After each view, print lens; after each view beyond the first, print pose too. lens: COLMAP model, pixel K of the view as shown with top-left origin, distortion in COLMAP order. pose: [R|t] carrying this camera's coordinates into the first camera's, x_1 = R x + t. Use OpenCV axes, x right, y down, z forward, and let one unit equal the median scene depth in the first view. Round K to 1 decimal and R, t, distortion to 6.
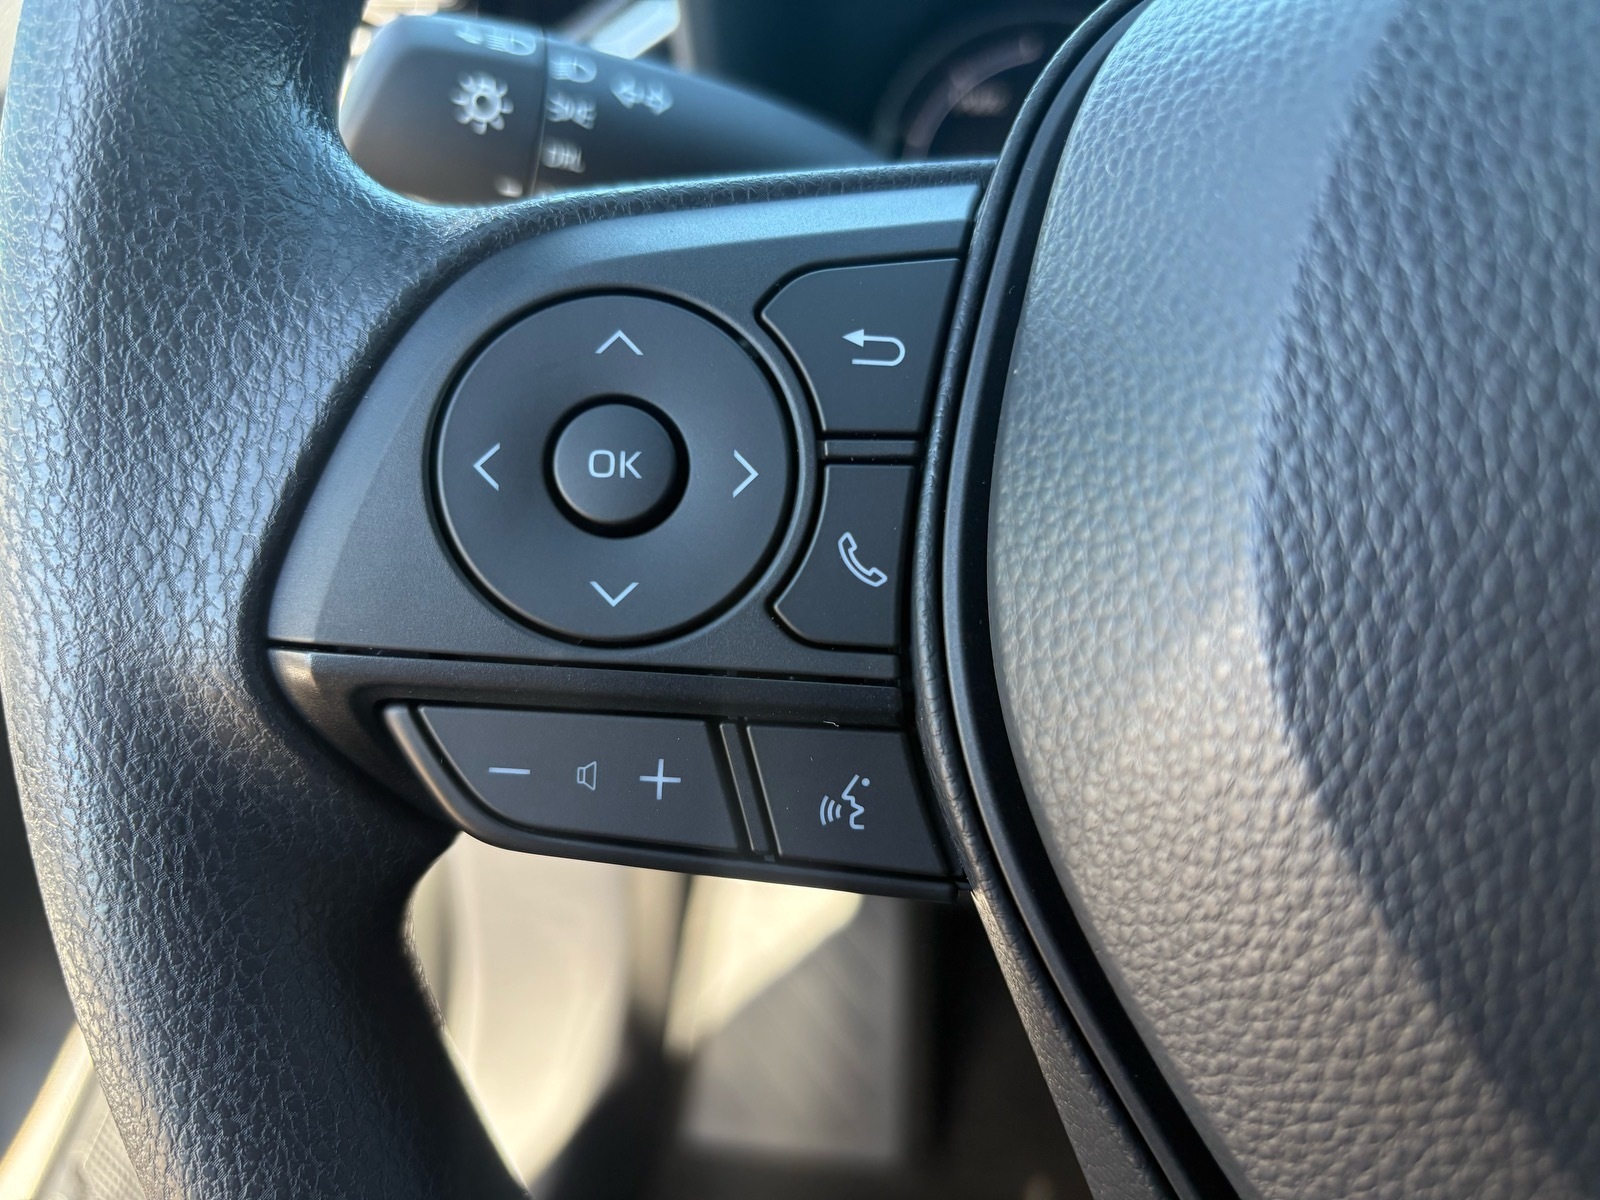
lens RADIAL K [[1286.1, 0, 798.3], [0, 1286.1, 599.7], [0, 0, 1]] dist [0.028107, -0.053787]
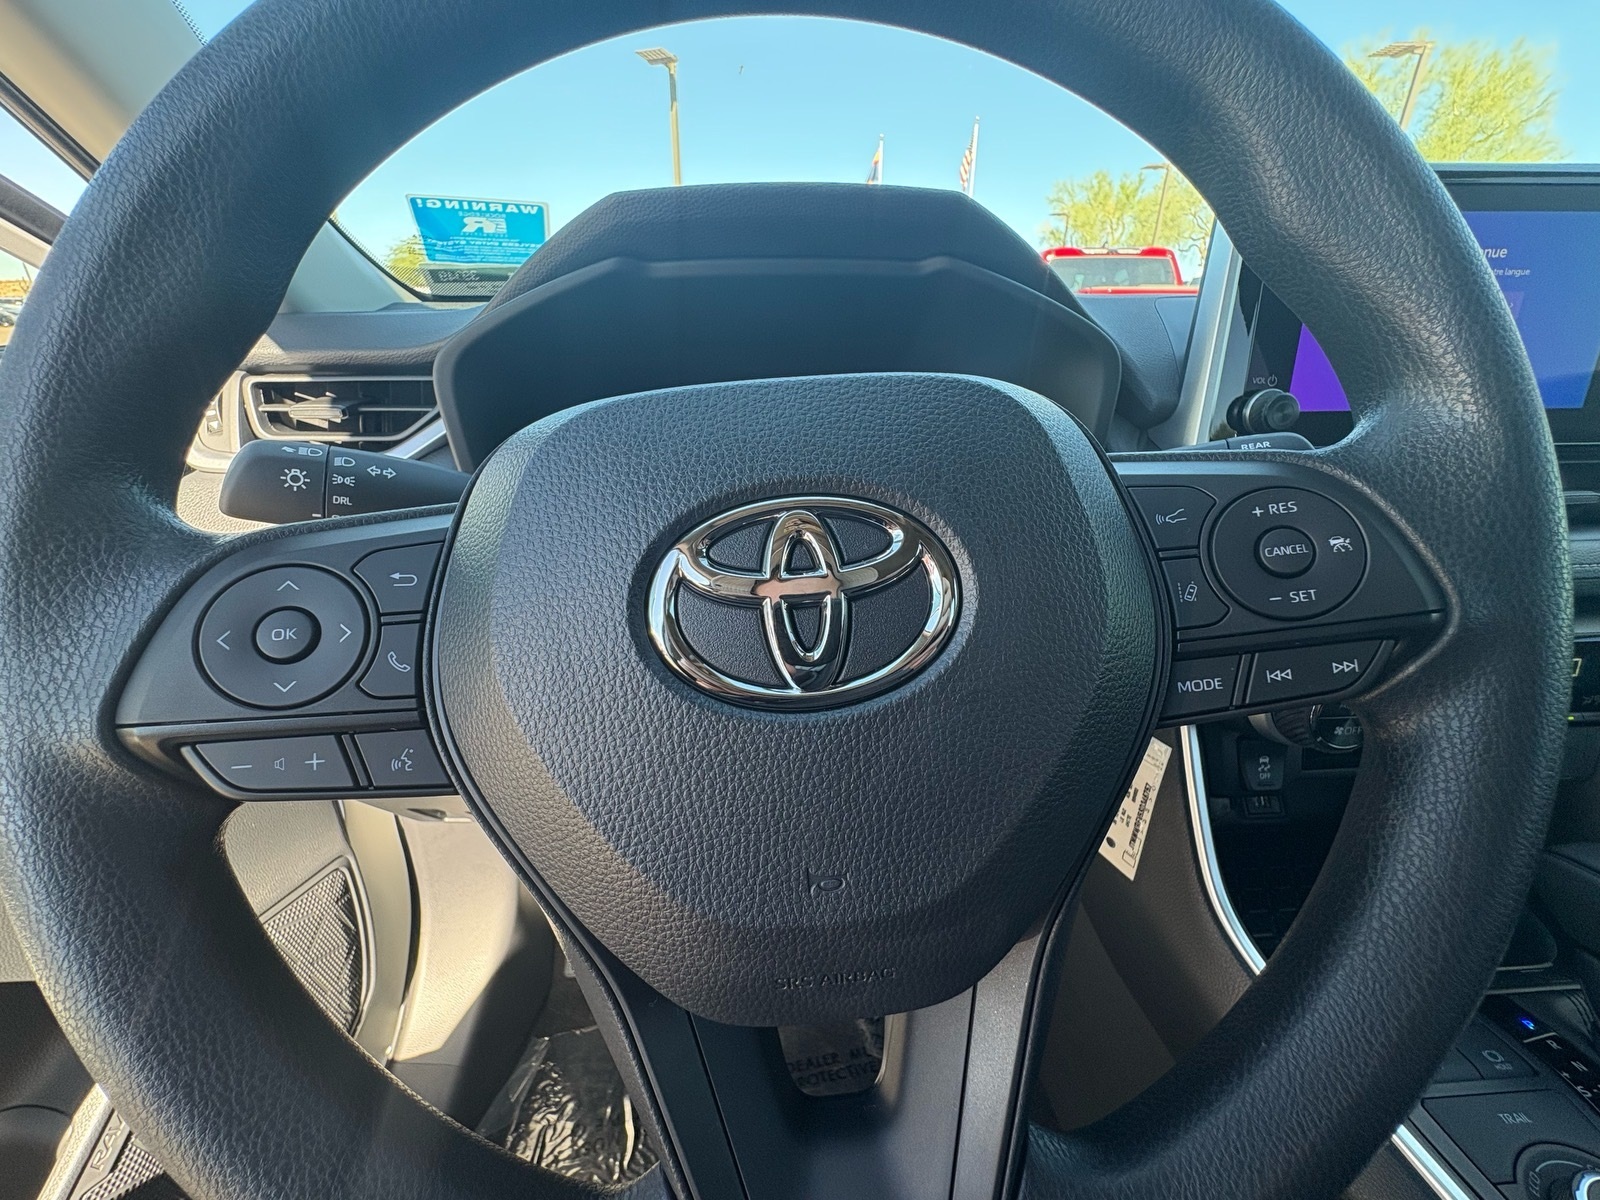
lens RADIAL K [[656.4, 0, 803.5], [0, 656.4, 606.4], [0, 0, 1]] dist [0.034781, -0.000660]
pose [[0.977153, -0.087235, 0.193807, 0.568588], [0.108029, 0.989163, -0.099434, 0.075025], [-0.183032, 0.118099, 0.975988, -0.428065]]
